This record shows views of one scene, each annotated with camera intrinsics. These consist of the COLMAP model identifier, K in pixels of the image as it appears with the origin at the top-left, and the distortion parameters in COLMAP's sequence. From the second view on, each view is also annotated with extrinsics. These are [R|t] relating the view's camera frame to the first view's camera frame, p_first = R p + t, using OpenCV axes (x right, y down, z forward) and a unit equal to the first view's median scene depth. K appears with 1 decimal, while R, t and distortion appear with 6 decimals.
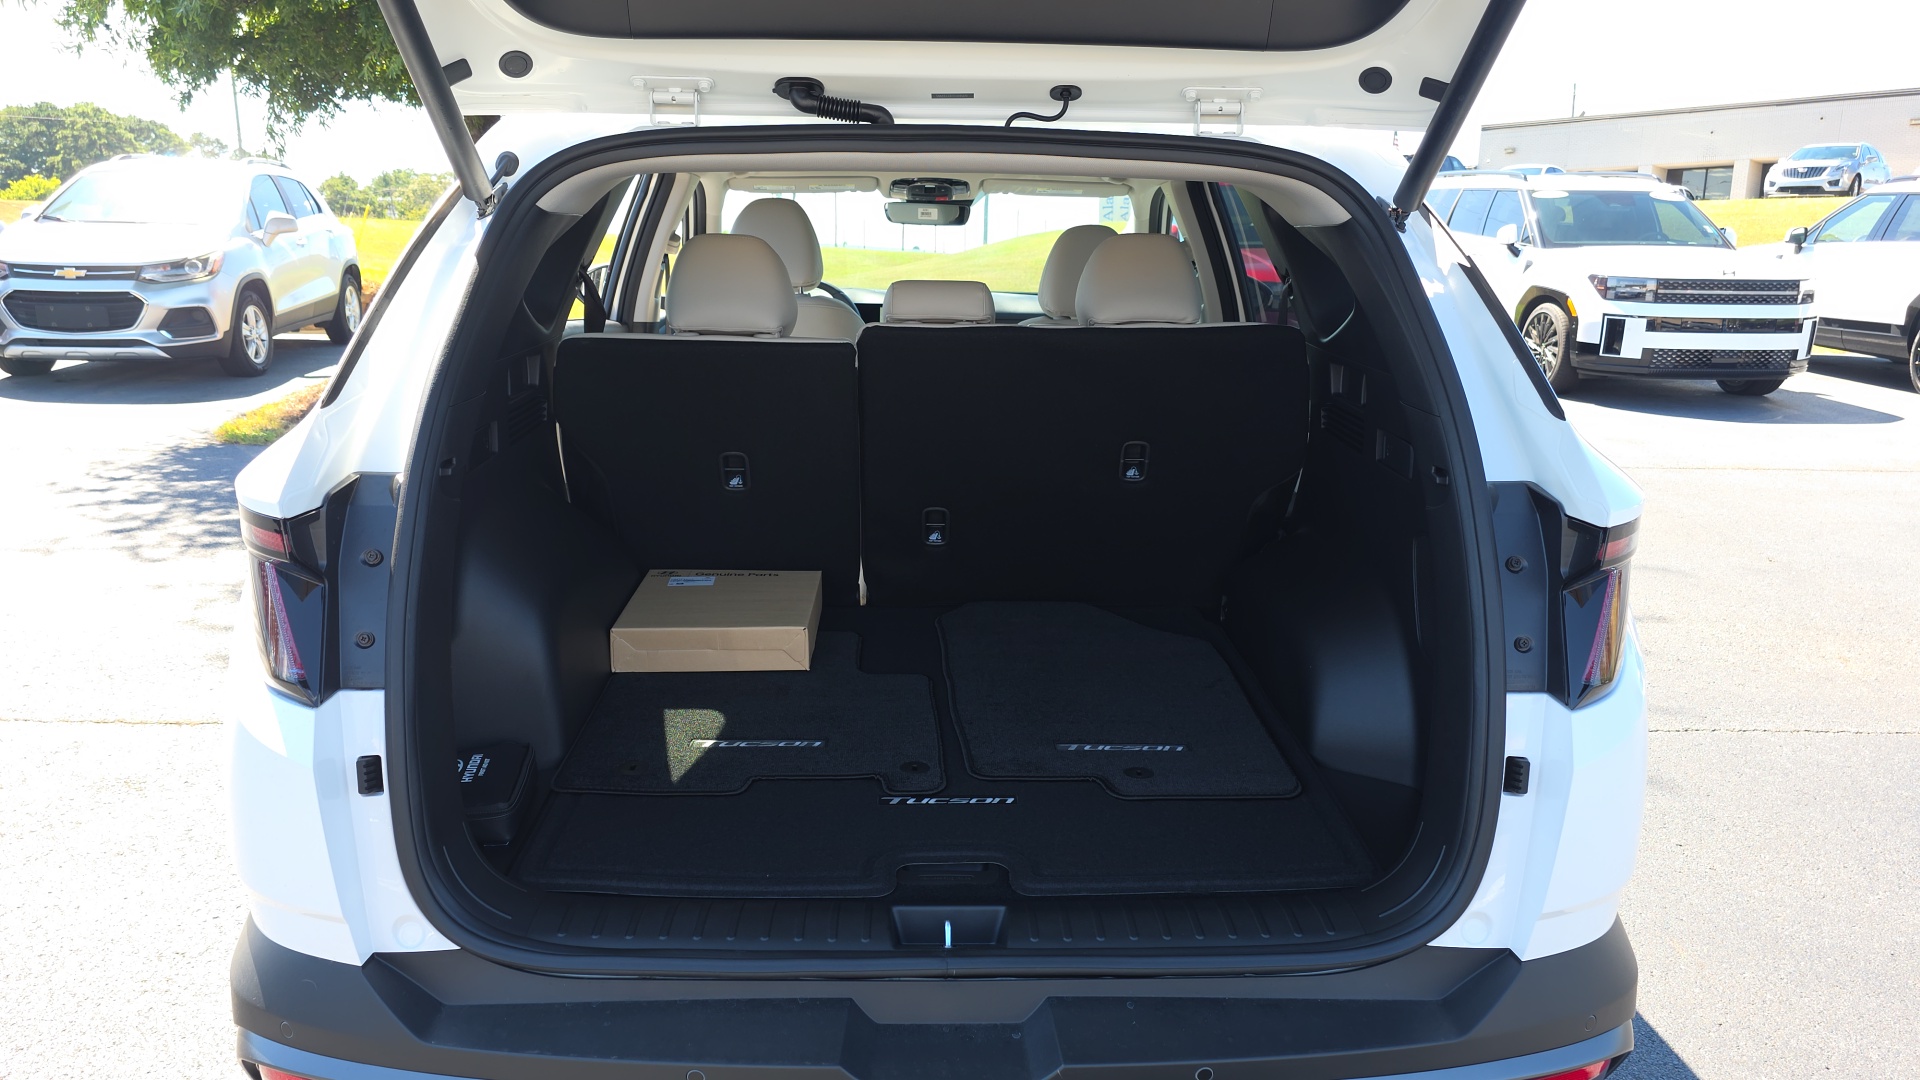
lens RADIAL K [[1287.9, 0, 951.2], [0, 1287.9, 539.5], [0, 0, 1]] dist [0.062470, -0.061717]
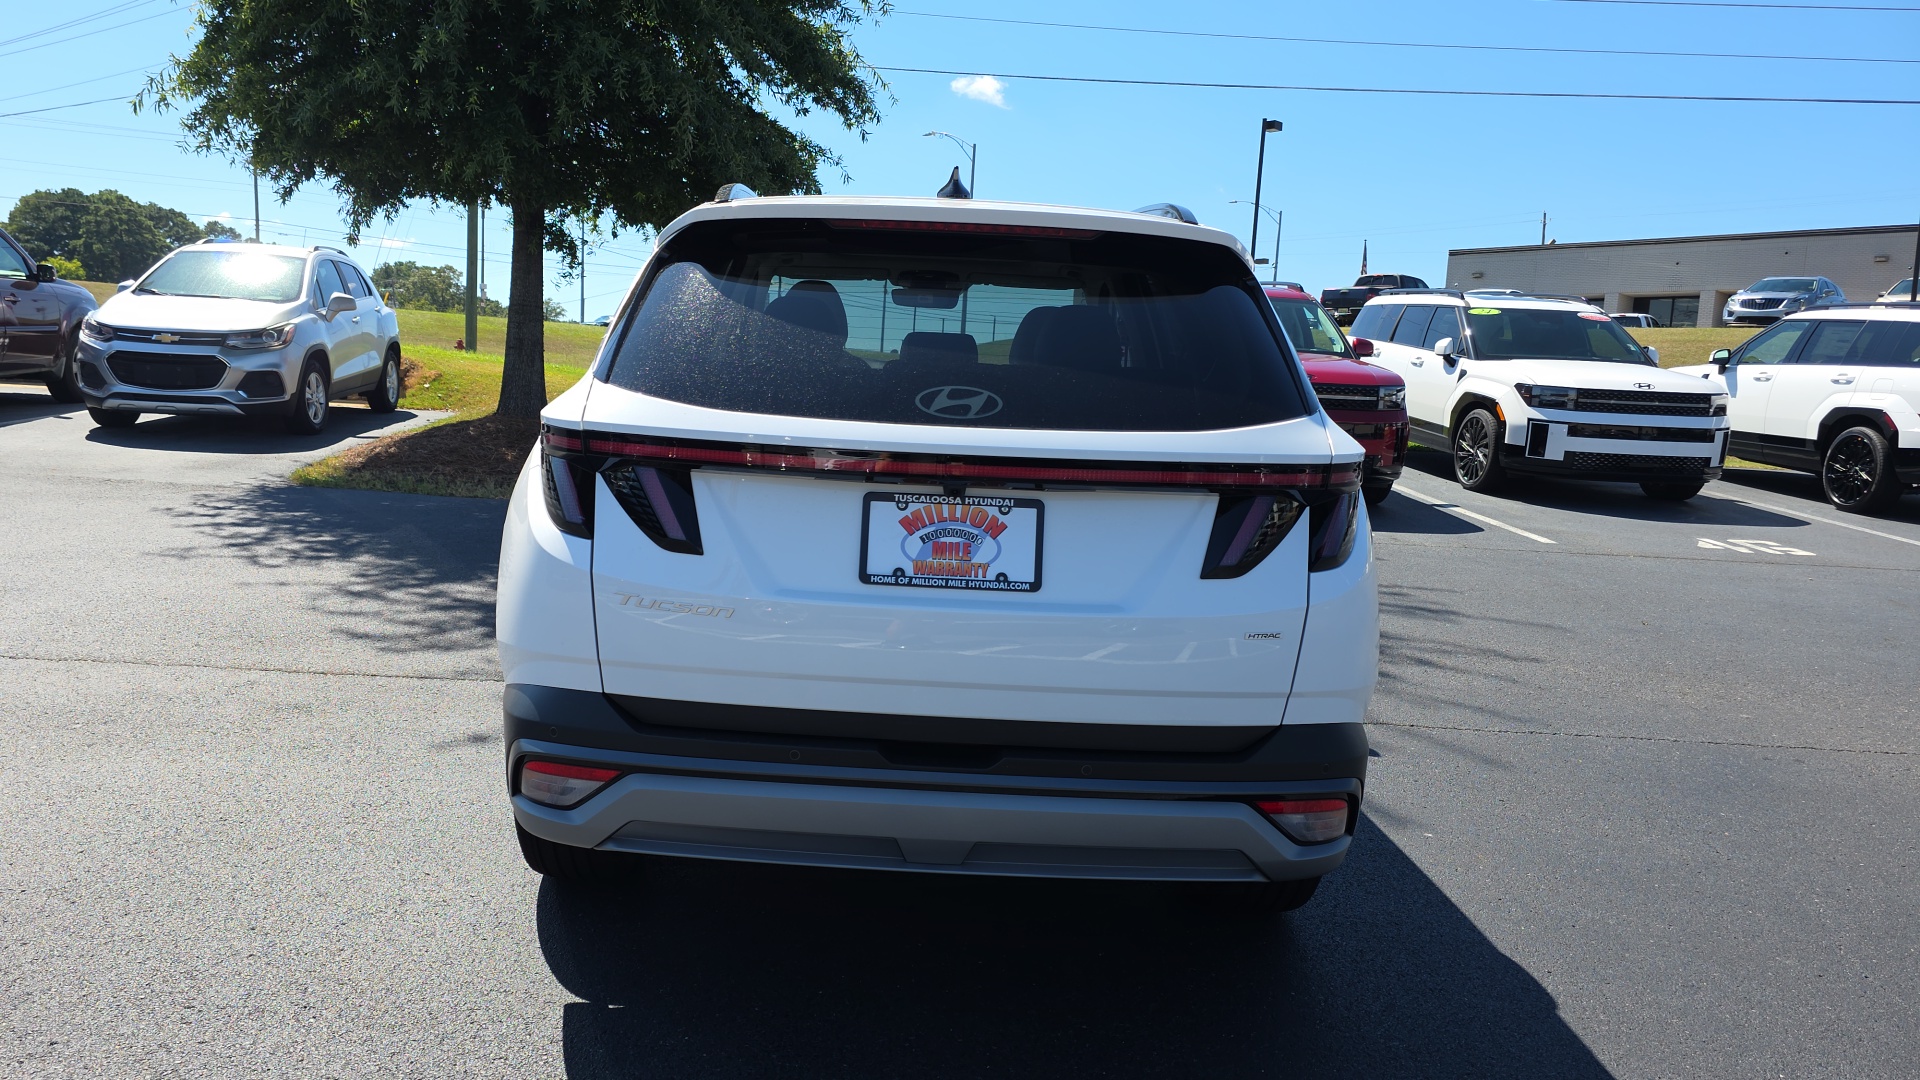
lens RADIAL K [[1287.9, 0, 884.7], [0, 1287.9, 538.5], [0, 0, 1]] dist [0.062470, -0.061717]
pose [[0.998919, 0.035895, -0.029547, -0.004748], [-0.038108, 0.996219, -0.078070, 0.032705], [0.026633, 0.079112, 0.996510, -0.096911]]
